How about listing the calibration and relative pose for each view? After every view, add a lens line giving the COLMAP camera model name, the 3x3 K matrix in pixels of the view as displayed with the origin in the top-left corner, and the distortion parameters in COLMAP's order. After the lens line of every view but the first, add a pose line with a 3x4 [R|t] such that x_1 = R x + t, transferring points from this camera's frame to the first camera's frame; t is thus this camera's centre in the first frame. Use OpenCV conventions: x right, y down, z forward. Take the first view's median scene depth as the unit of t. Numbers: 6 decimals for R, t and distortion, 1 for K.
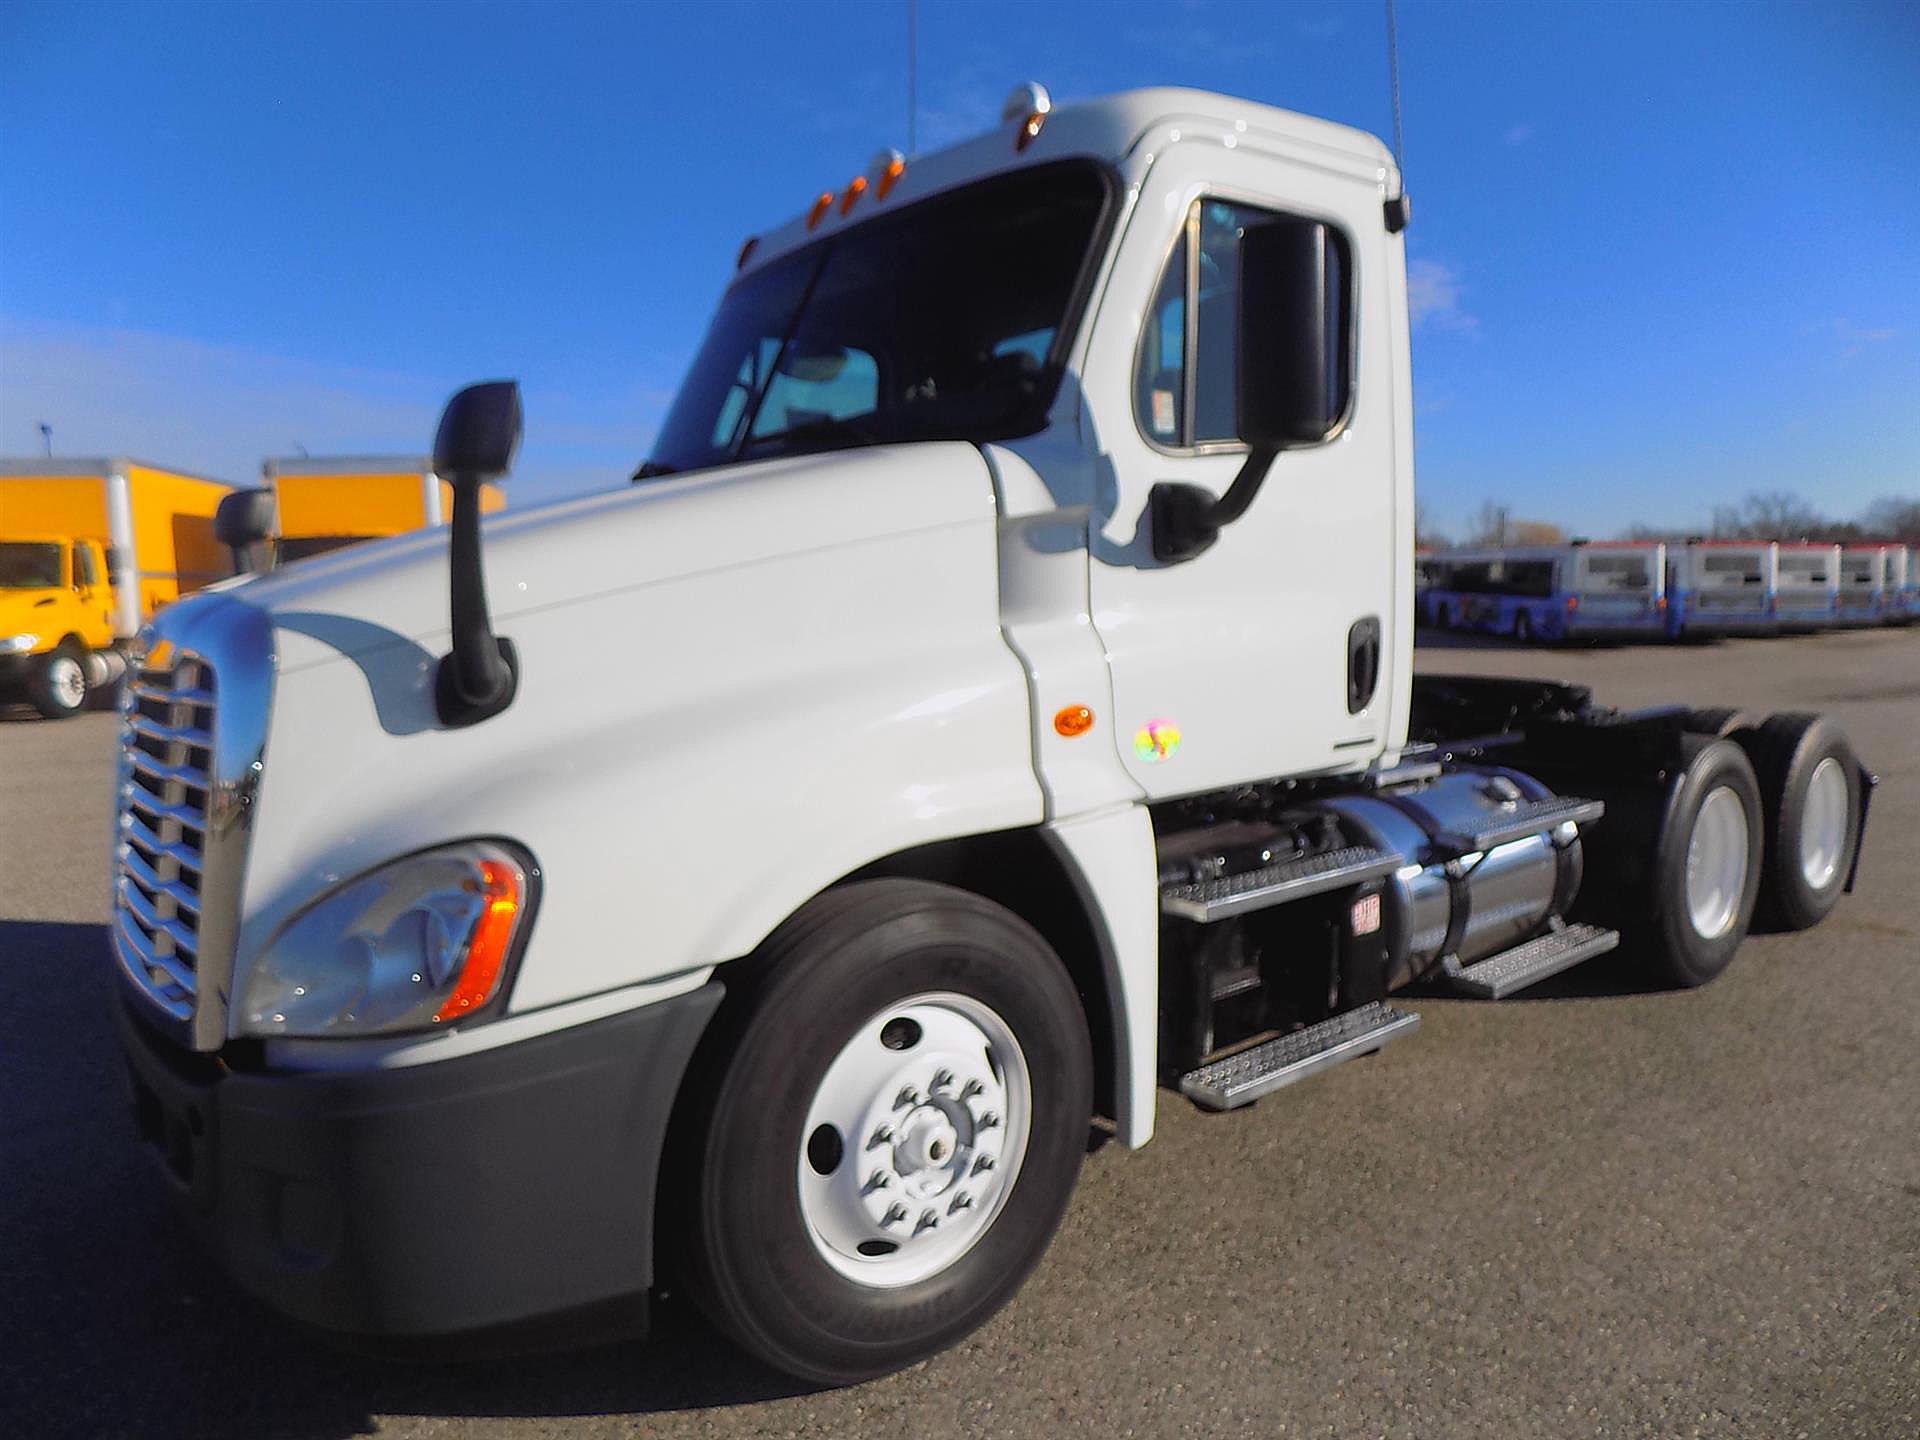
lens RADIAL K [[1326.1, 0, 956.4], [0, 1326.1, 686.6], [0, 0, 1]] dist [-0.005494, -0.003380]
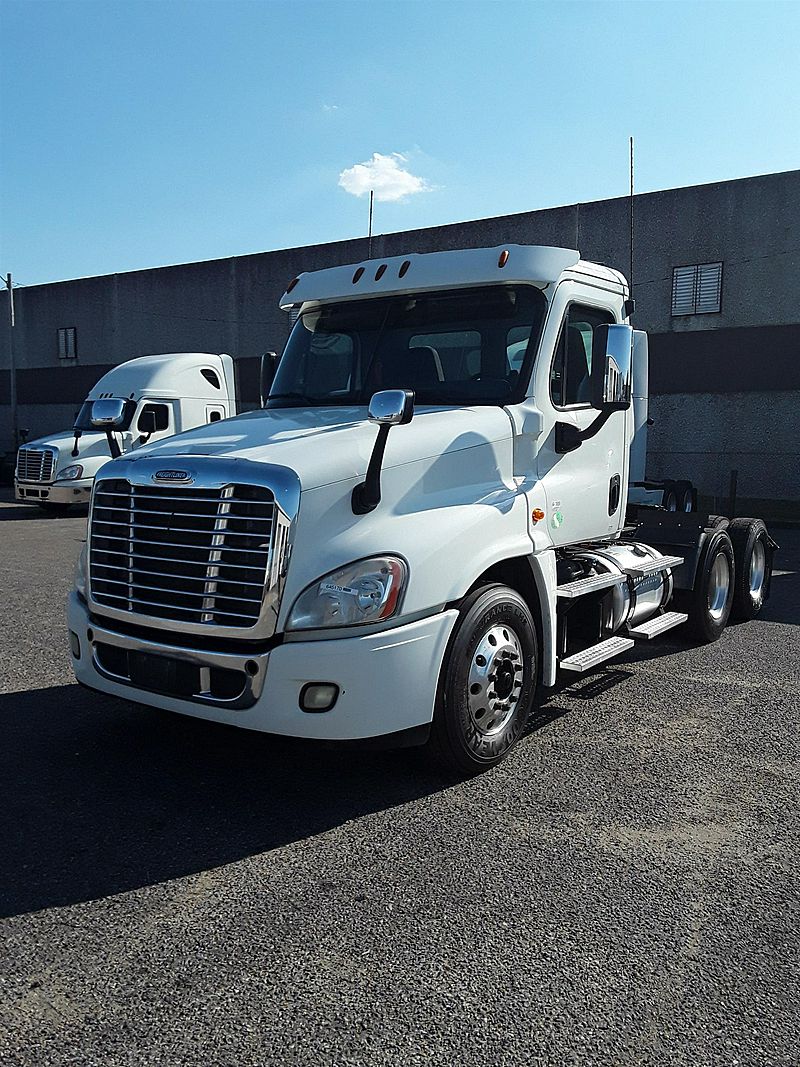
lens RADIAL K [[898.3, 0, 400.0], [0, 898.3, 533.5], [0, 0, 1]] dist [0.005392, -0.203995]
pose [[0.968527, 0.000640, 0.248908, -0.549398], [-0.006768, 0.999695, 0.023764, 0.020021], [-0.248817, -0.024701, 0.968235, -0.553226]]
